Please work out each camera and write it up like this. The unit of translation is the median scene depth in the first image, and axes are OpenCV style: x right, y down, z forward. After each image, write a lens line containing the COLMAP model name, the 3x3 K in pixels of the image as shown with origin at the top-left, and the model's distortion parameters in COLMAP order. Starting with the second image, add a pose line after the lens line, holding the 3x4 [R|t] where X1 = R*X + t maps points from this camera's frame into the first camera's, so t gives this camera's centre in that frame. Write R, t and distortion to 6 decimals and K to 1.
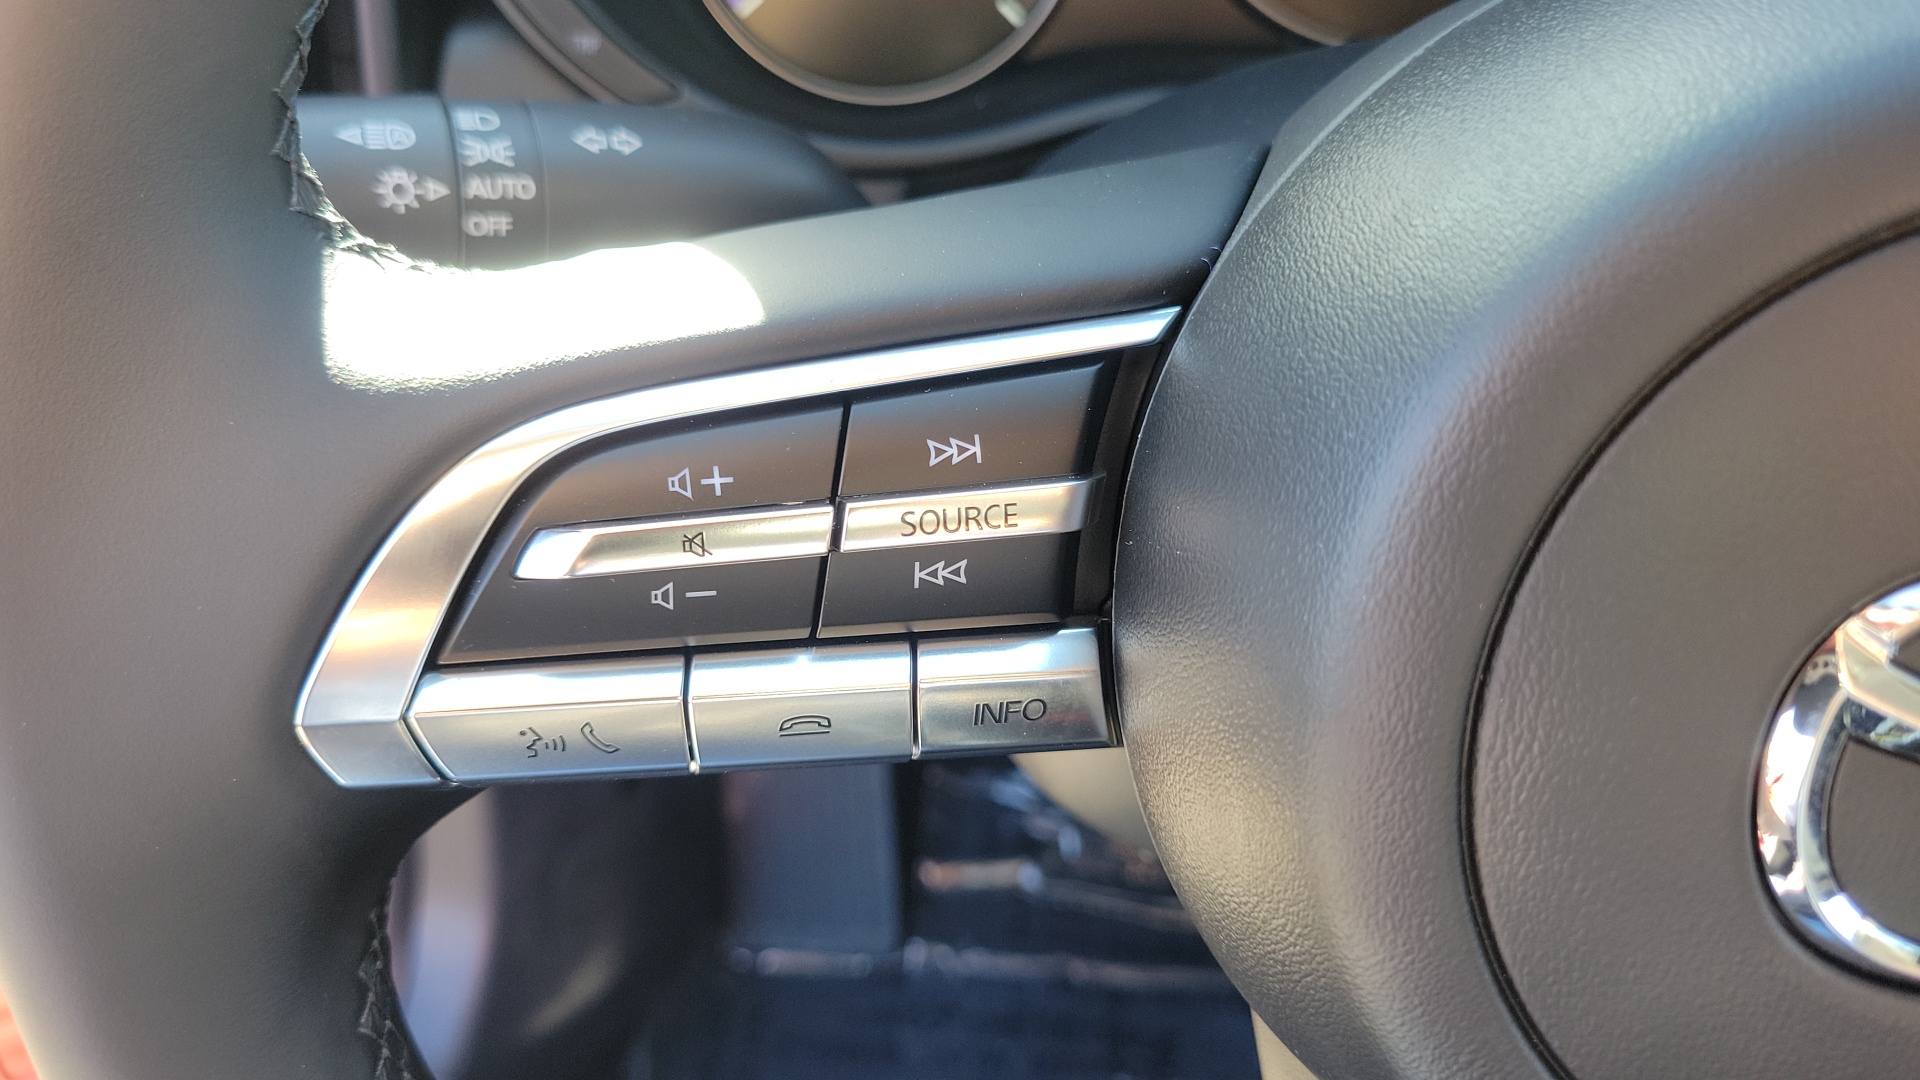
lens RADIAL K [[1500.4, 0, 896.0], [0, 1500.4, 540.1], [0, 0, 1]] dist [-0.005195, -0.003194]
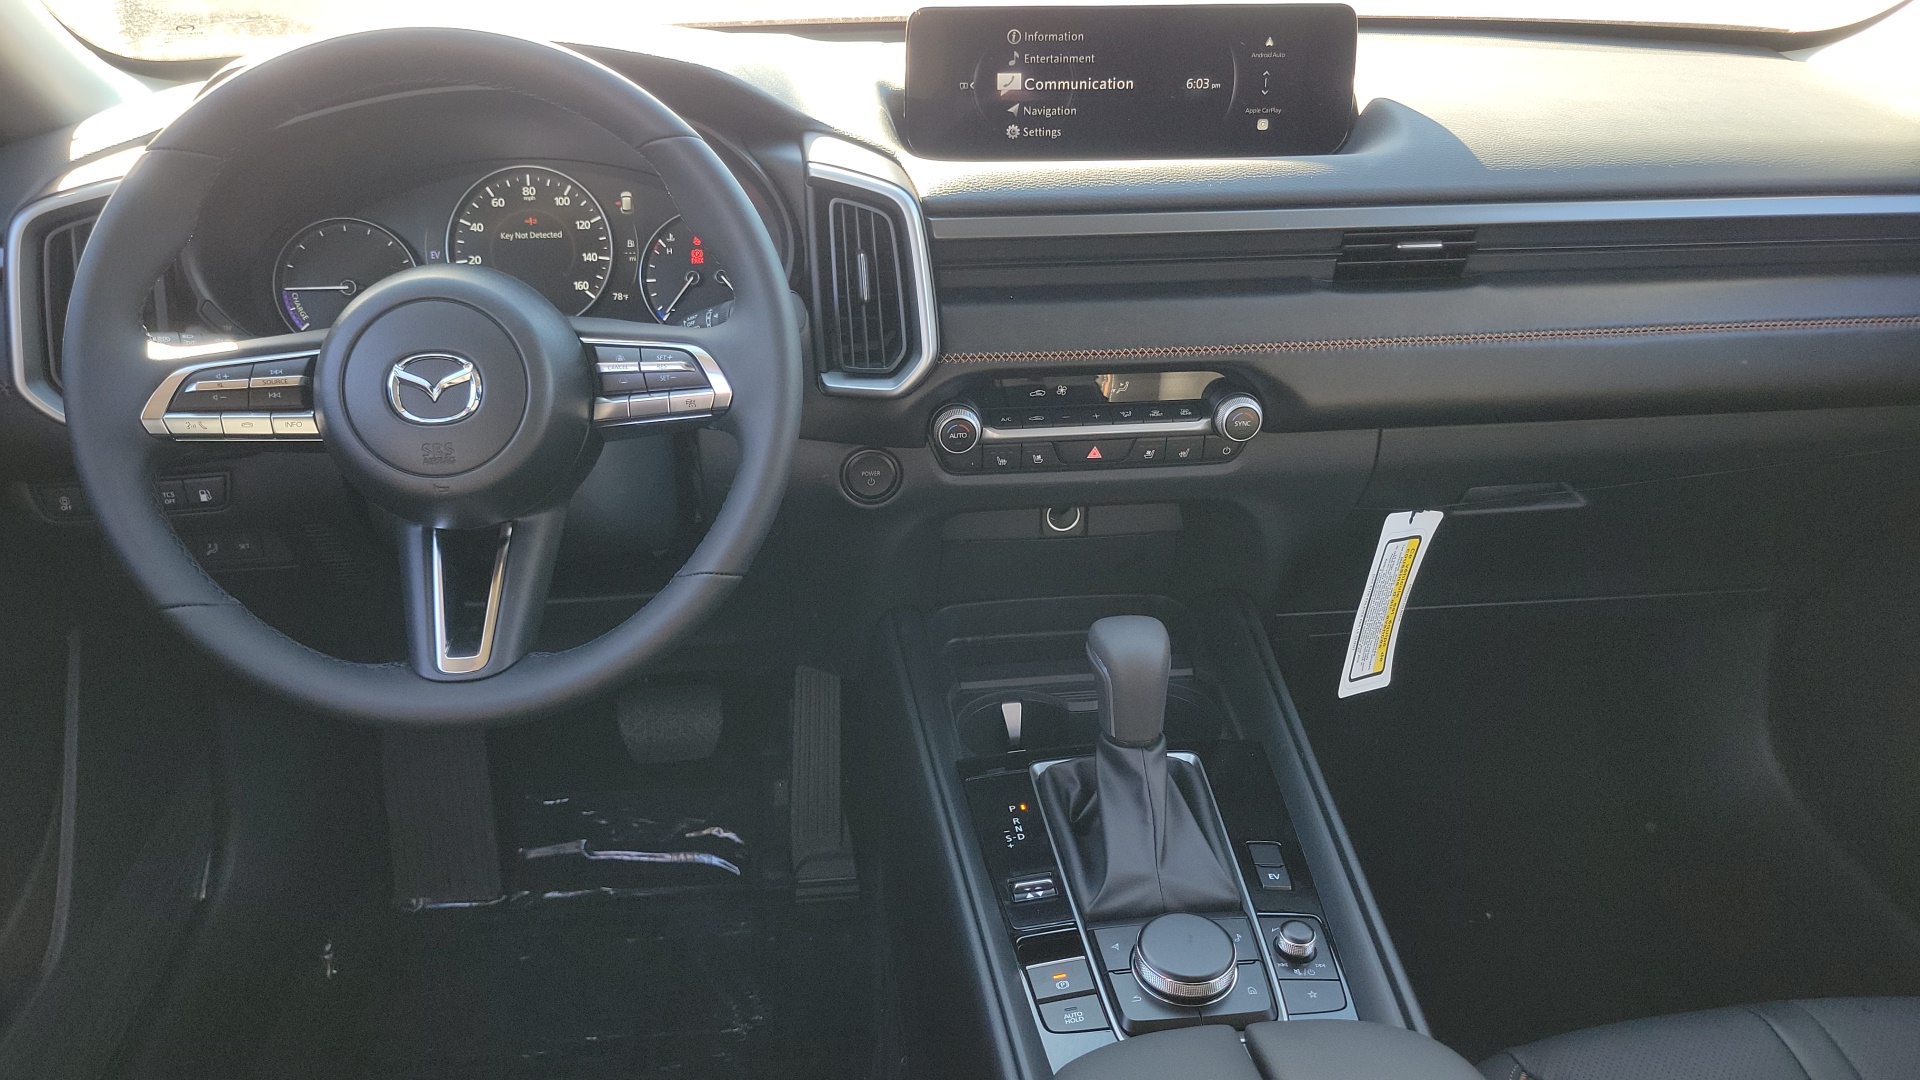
lens RADIAL K [[1458.8, 0, 964.4], [0, 1458.8, 549.3], [0, 0, 1]] dist [0.046167, -0.031020]
pose [[0.982921, -0.076485, 0.167382, 1.528096], [0.117027, 0.961728, -0.247757, 2.141937], [-0.142026, 0.263114, 0.954253, -4.191710]]
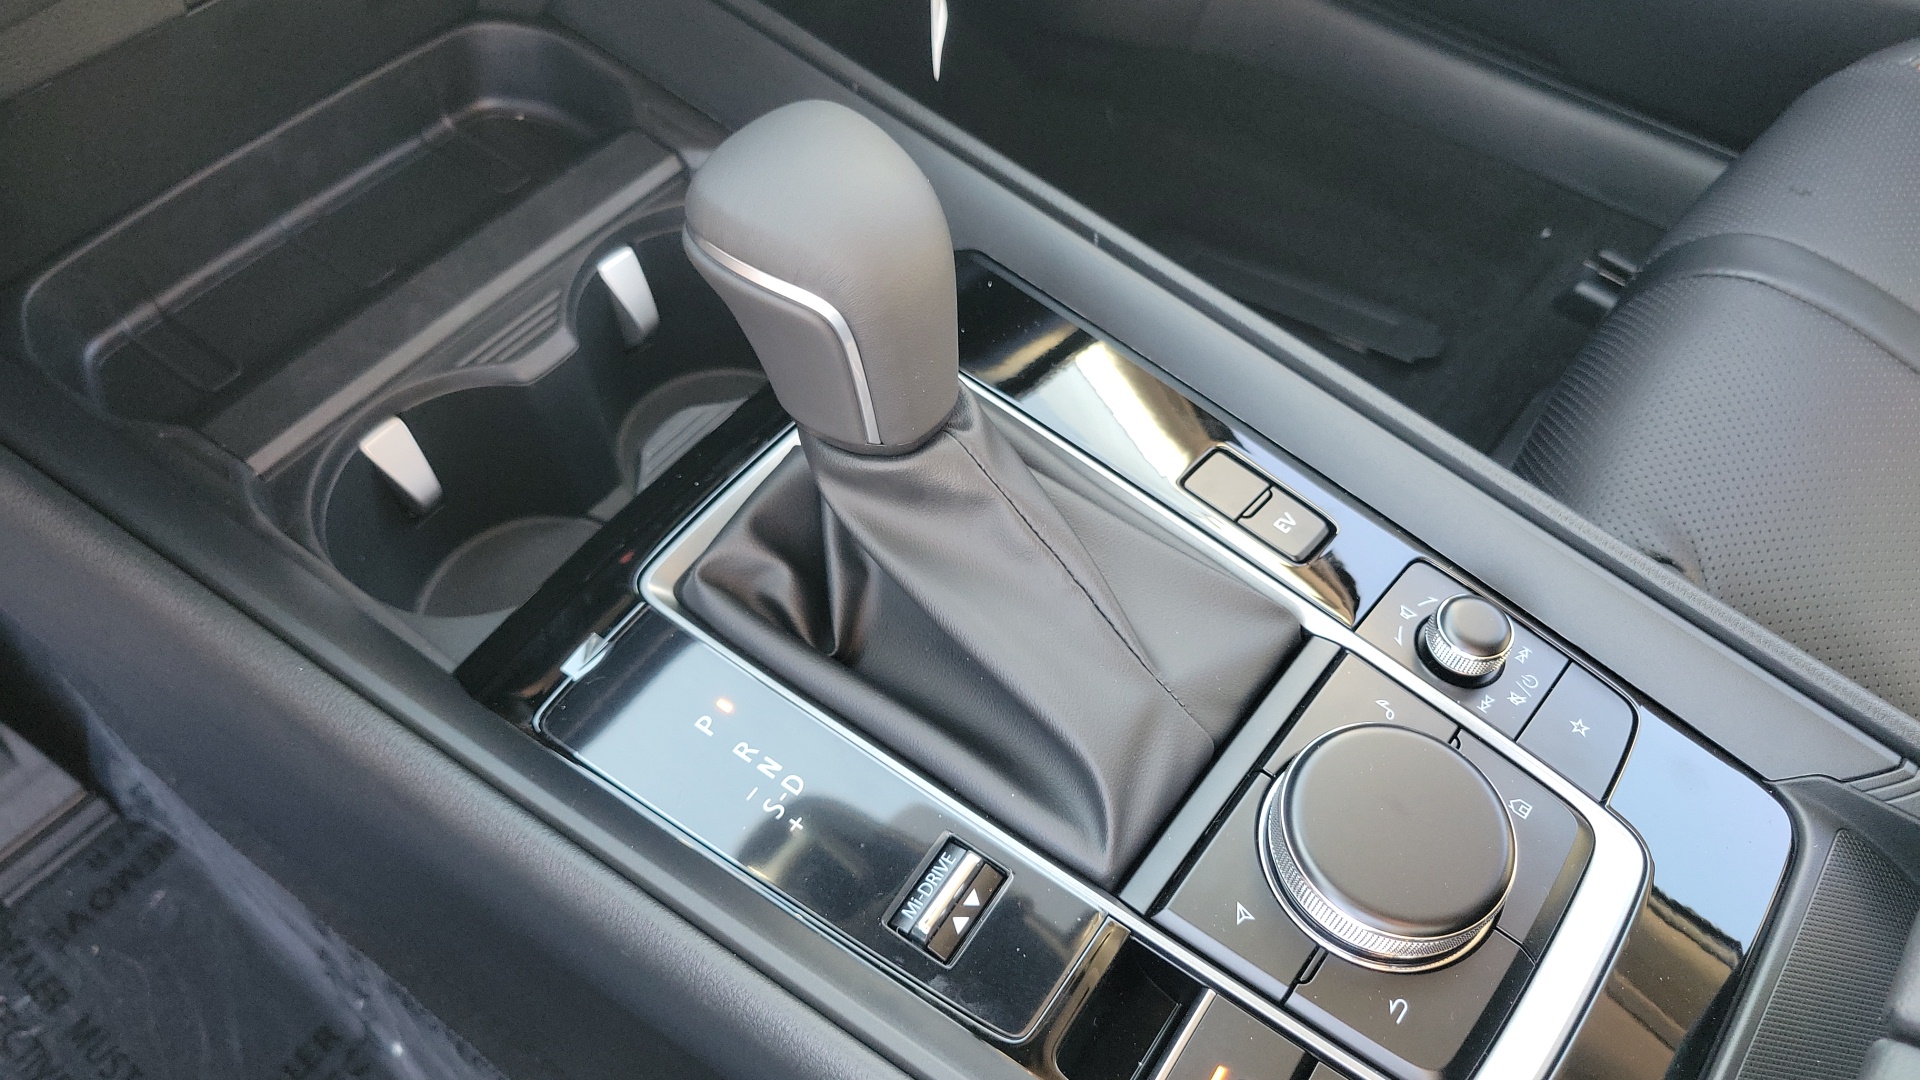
lens RADIAL K [[1477.5, 0, 951.9], [0, 1477.5, 531.9], [0, 0, 1]] dist [0.018793, -0.004041]
pose [[0.550752, -0.653395, 0.519372, 1.845725], [0.537033, 0.753745, 0.378767, 0.745257], [-0.638958, 0.070313, 0.766021, -0.179020]]
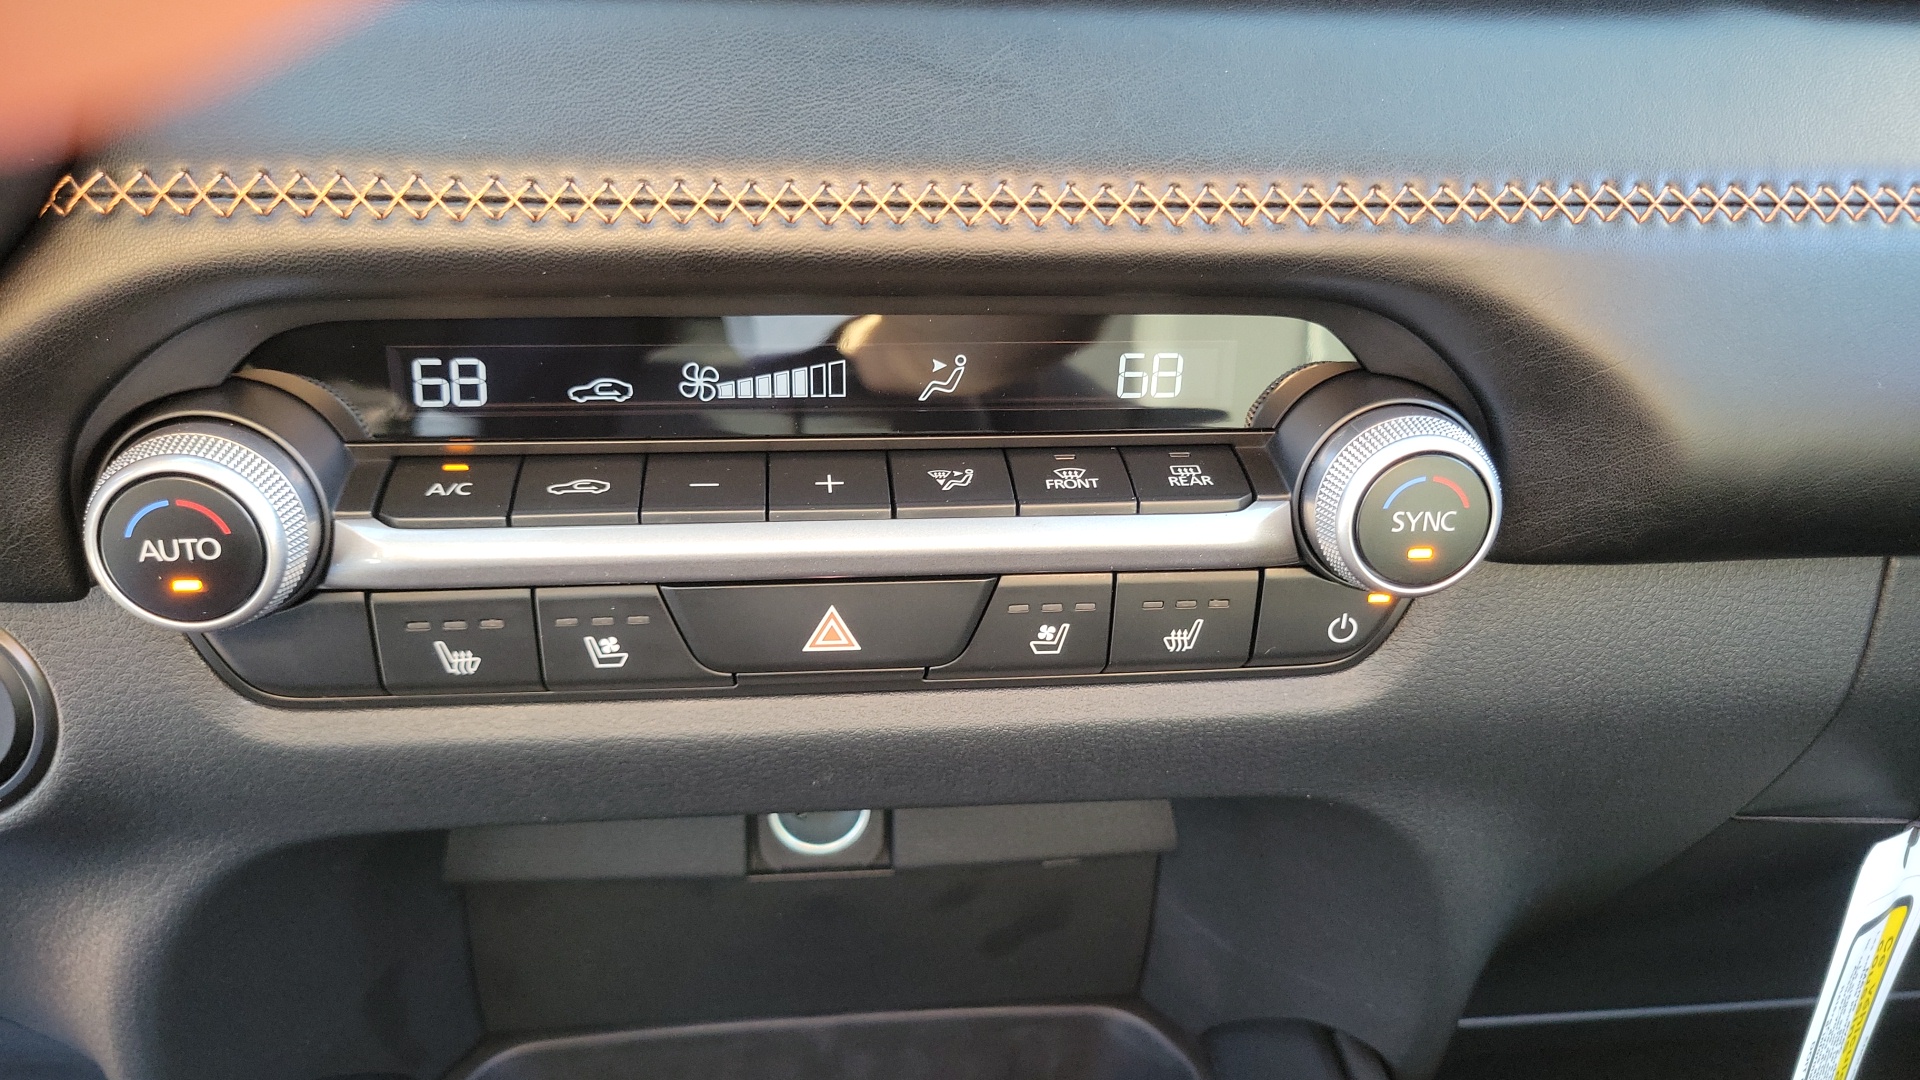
lens RADIAL K [[1477.5, 0, 951.9], [0, 1477.5, 531.9], [0, 0, 1]] dist [0.018793, -0.004041]
pose [[0.982884, -0.042815, 0.179181, 3.063677], [0.105465, 0.928240, -0.356718, 0.685870], [-0.151050, 0.369509, 0.916868, 0.242165]]
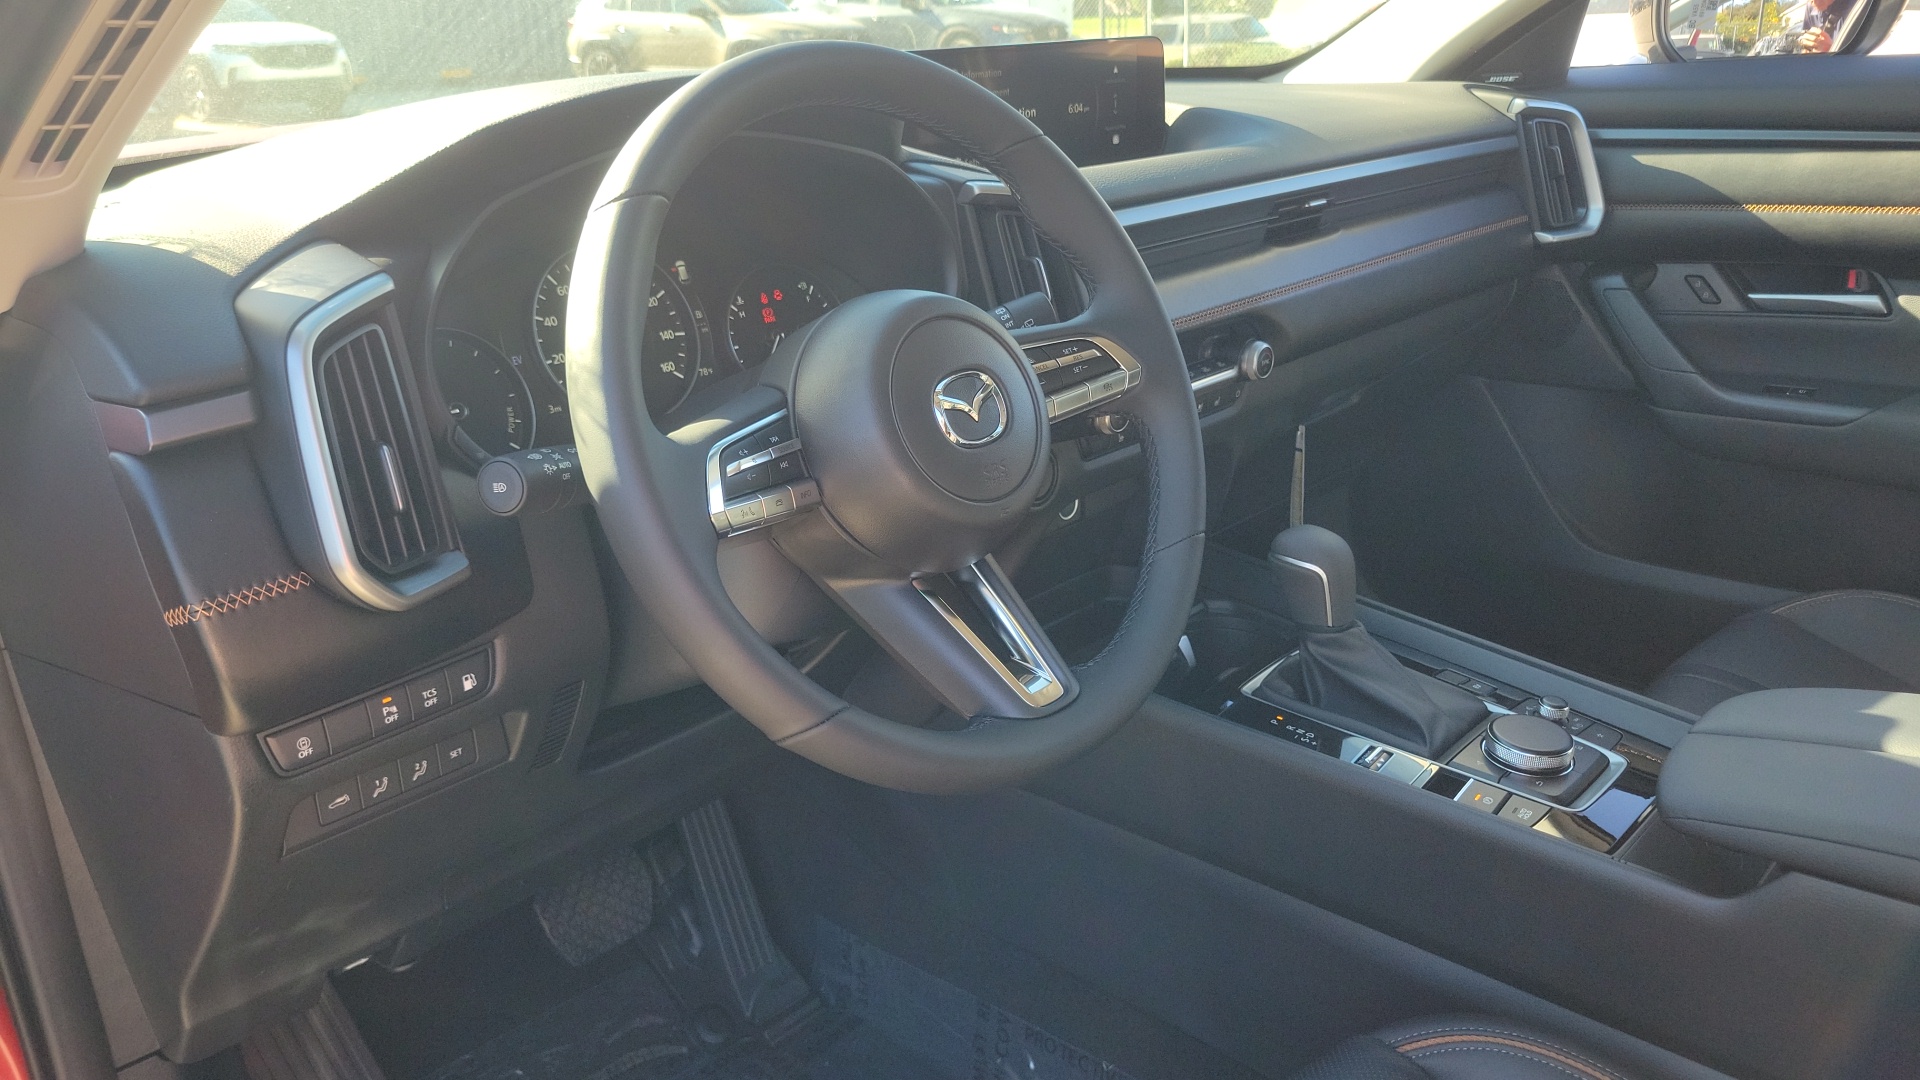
lens RADIAL K [[1437.5, 0, 960.0], [0, 1437.5, 540.0], [0, 0, 1]] dist [0.028860, -0.000064]
pose [[0.624848, -0.285181, 0.726799, -2.884032], [0.529182, 0.839148, -0.125686, 1.049238], [-0.574048, 0.463144, 0.675253, -2.136389]]
